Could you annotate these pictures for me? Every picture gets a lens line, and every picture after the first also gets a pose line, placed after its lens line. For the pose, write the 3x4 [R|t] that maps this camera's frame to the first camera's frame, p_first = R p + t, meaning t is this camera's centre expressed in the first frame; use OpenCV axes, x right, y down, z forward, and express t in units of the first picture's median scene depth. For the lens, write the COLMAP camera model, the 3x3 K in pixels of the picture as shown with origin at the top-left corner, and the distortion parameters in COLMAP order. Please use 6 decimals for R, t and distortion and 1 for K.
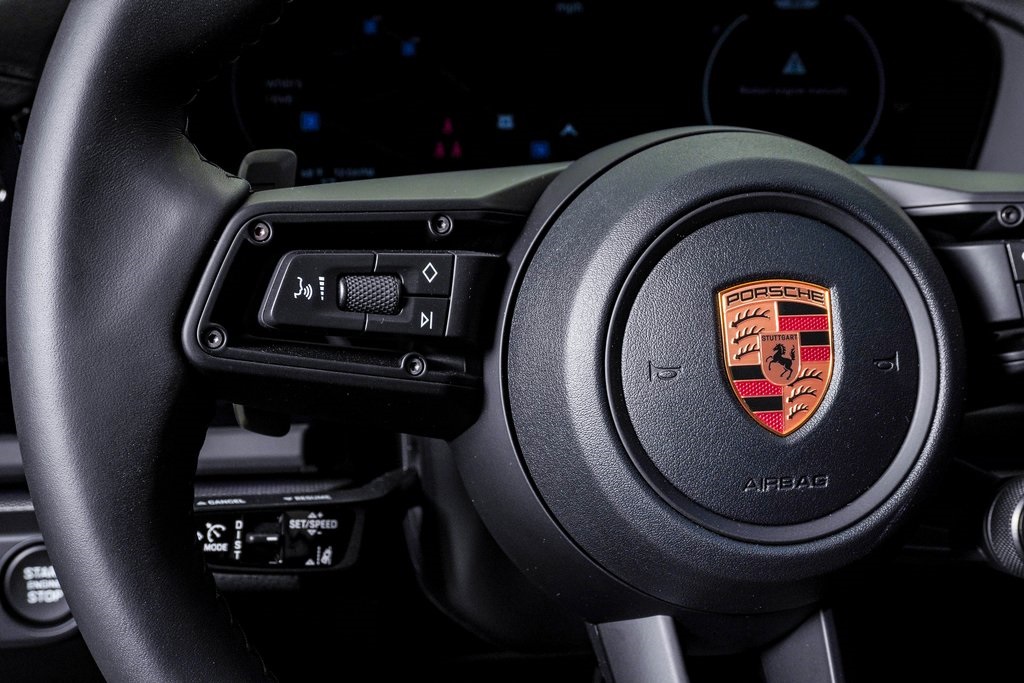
lens RADIAL K [[1199.2, 0, 510.6], [0, 1199.2, 339.0], [0, 0, 1]] dist [0.026795, 0.000000]
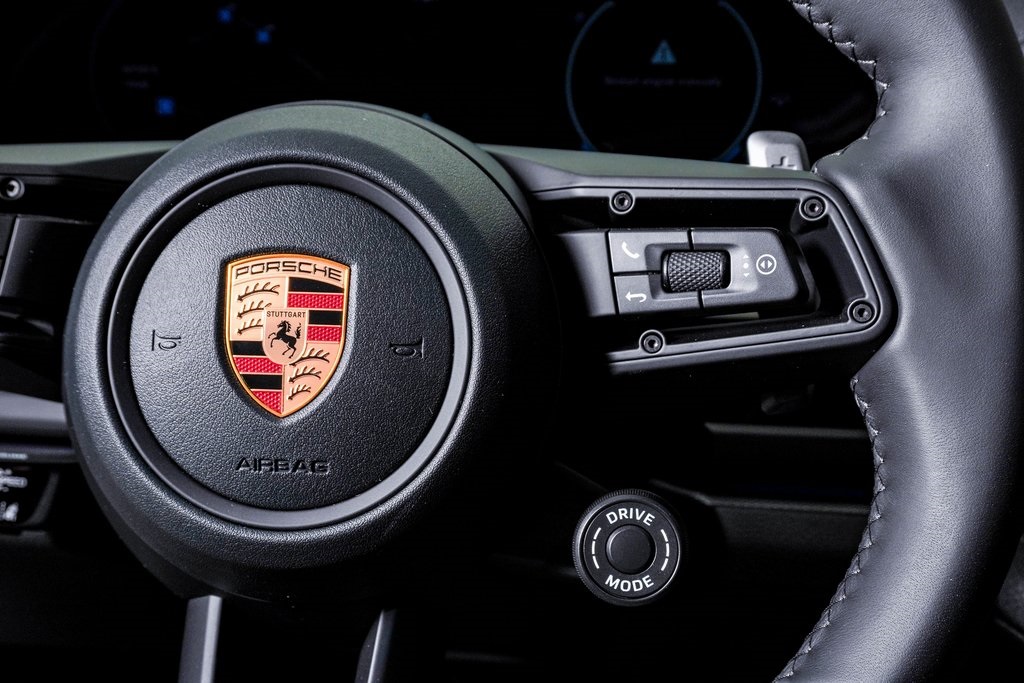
lens RADIAL K [[1199.2, 0, 516.2], [0, 1199.2, 336.9], [0, 0, 1]] dist [0.026795, 0.000000]
pose [[0.966214, 0.057643, -0.251213, 0.636127], [-0.061810, 0.998050, -0.008723, 0.013731], [0.250220, 0.023955, 0.967893, 0.115741]]
